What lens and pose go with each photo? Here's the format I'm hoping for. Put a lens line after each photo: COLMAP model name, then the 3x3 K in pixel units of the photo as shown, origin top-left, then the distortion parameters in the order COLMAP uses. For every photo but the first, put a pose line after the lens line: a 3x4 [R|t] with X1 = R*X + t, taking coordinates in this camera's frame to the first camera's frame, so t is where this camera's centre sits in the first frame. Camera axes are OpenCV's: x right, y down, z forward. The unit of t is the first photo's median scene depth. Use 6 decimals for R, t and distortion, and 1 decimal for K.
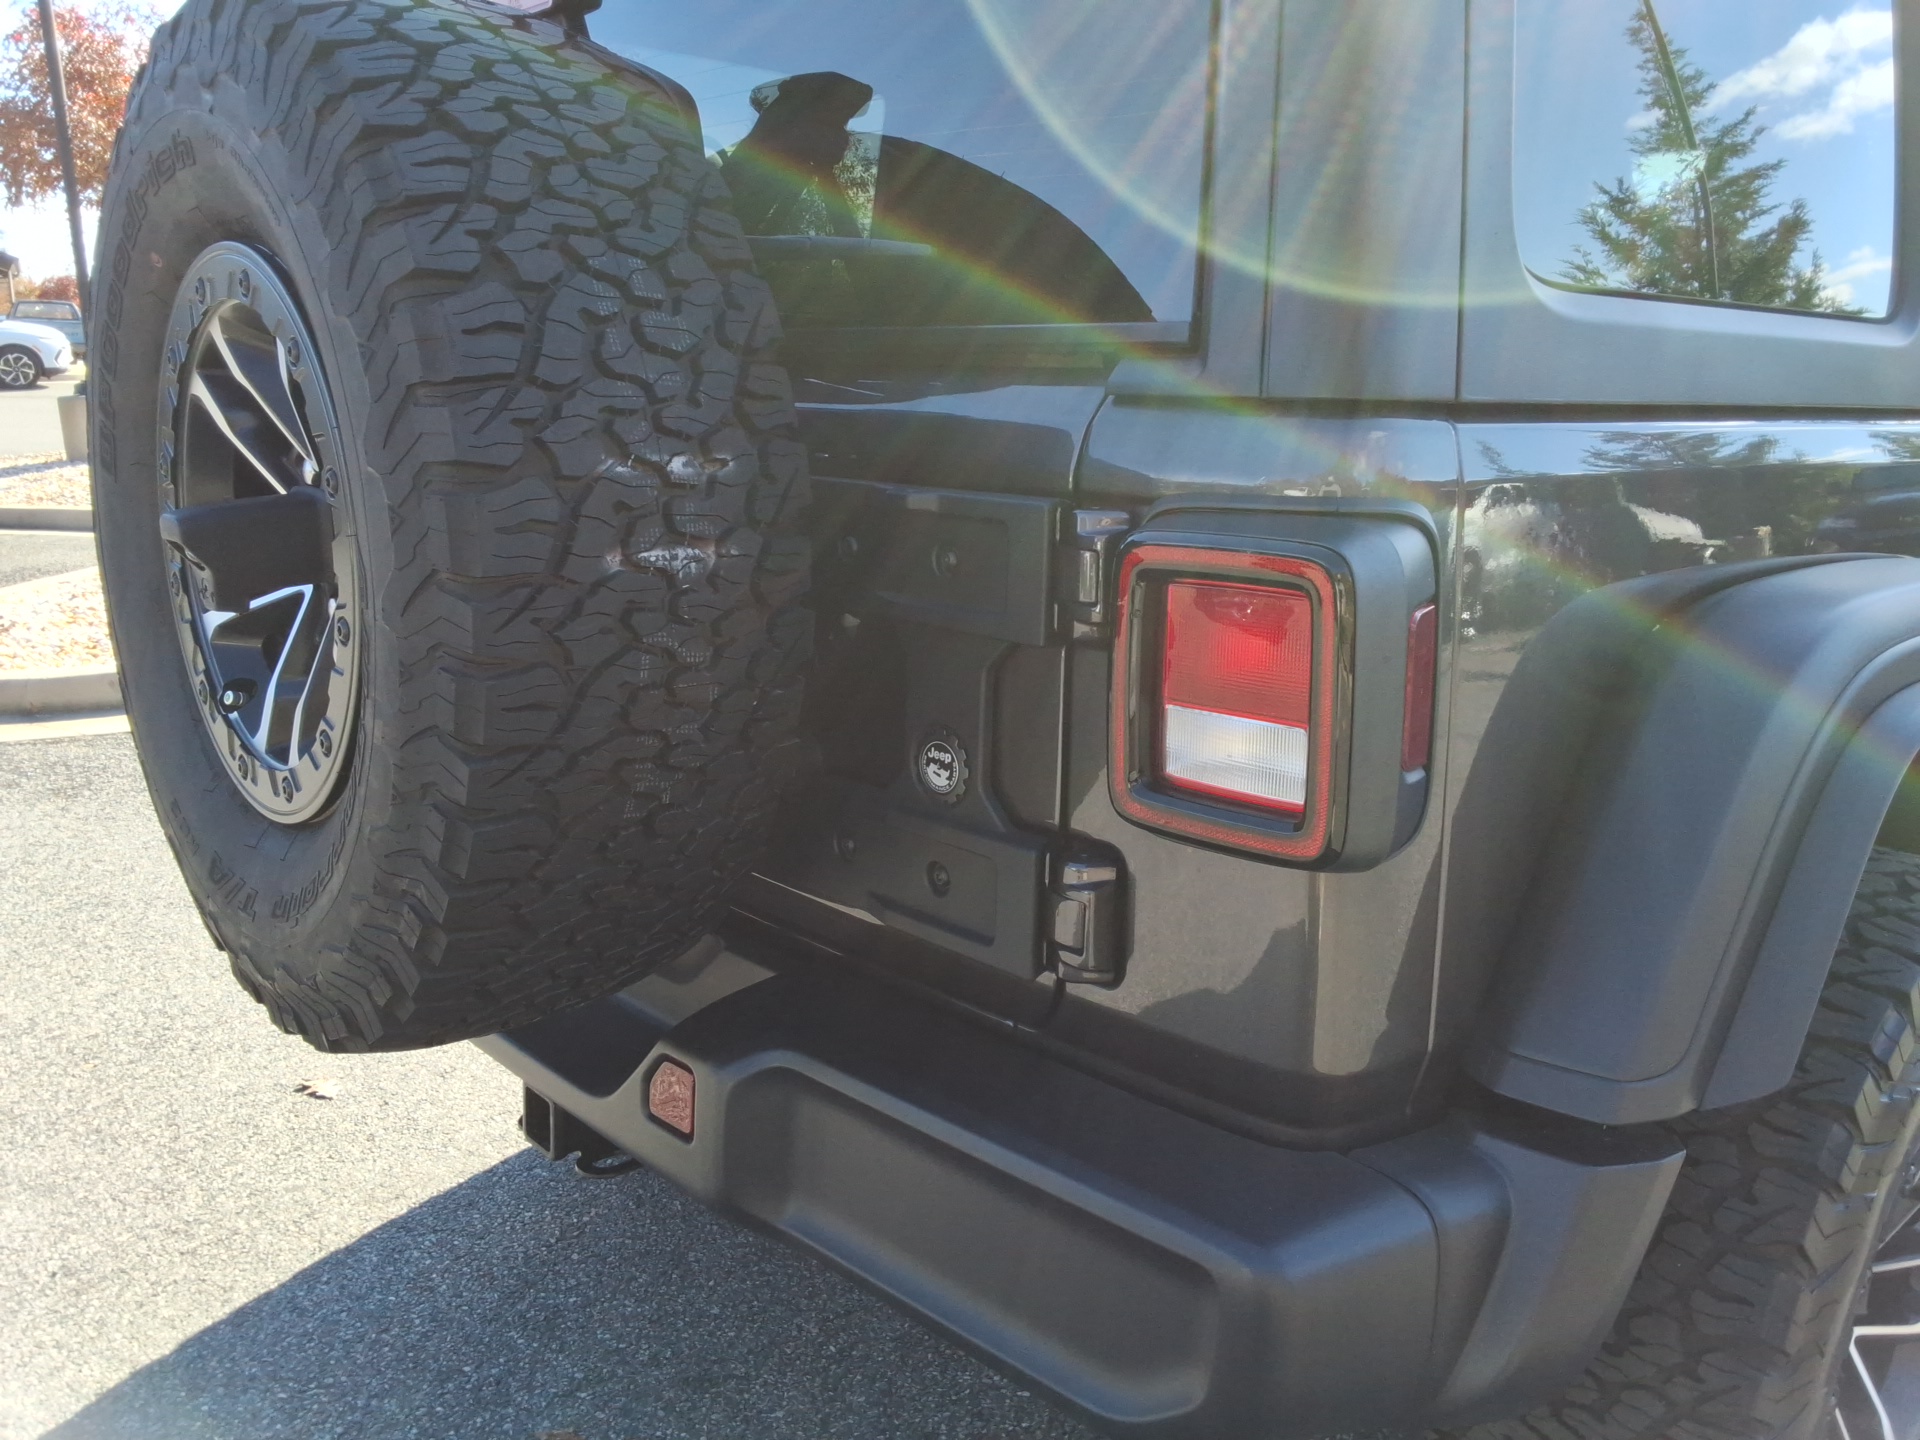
lens RADIAL K [[1553.6, 0, 964.8], [0, 1553.6, 715.6], [0, 0, 1]] dist [0.066837, -0.100222]
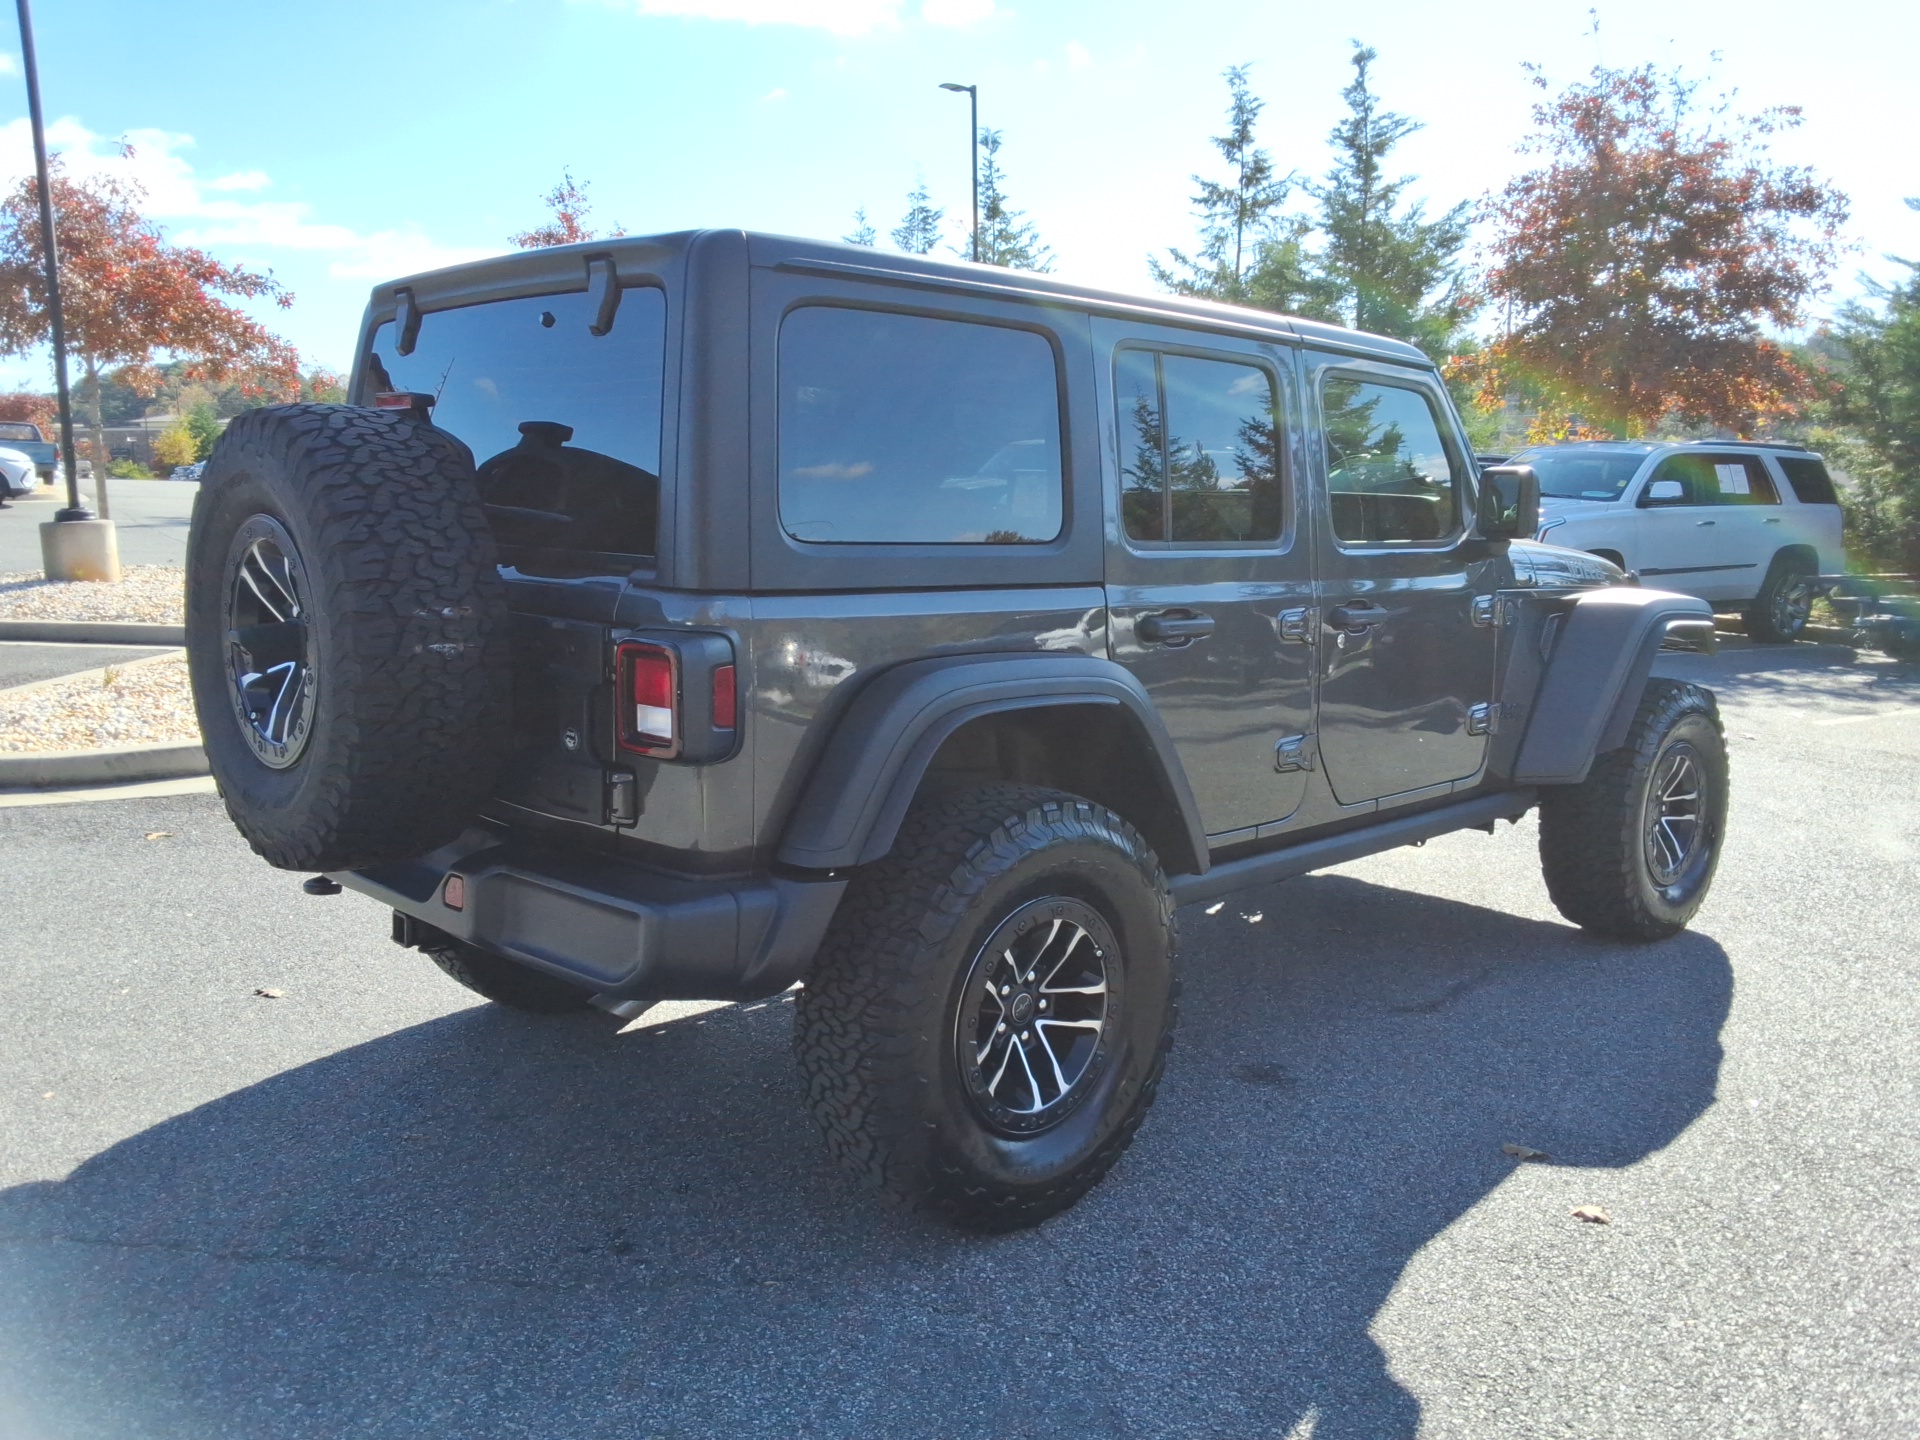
lens RADIAL K [[1553.6, 0, 965.5], [0, 1553.6, 703.2], [0, 0, 1]] dist [0.066837, -0.100222]
pose [[0.999535, -0.001946, 0.030414, 0.477882], [0.004319, 0.996931, -0.078164, 0.156515], [-0.030169, 0.078259, 0.996477, -1.271442]]
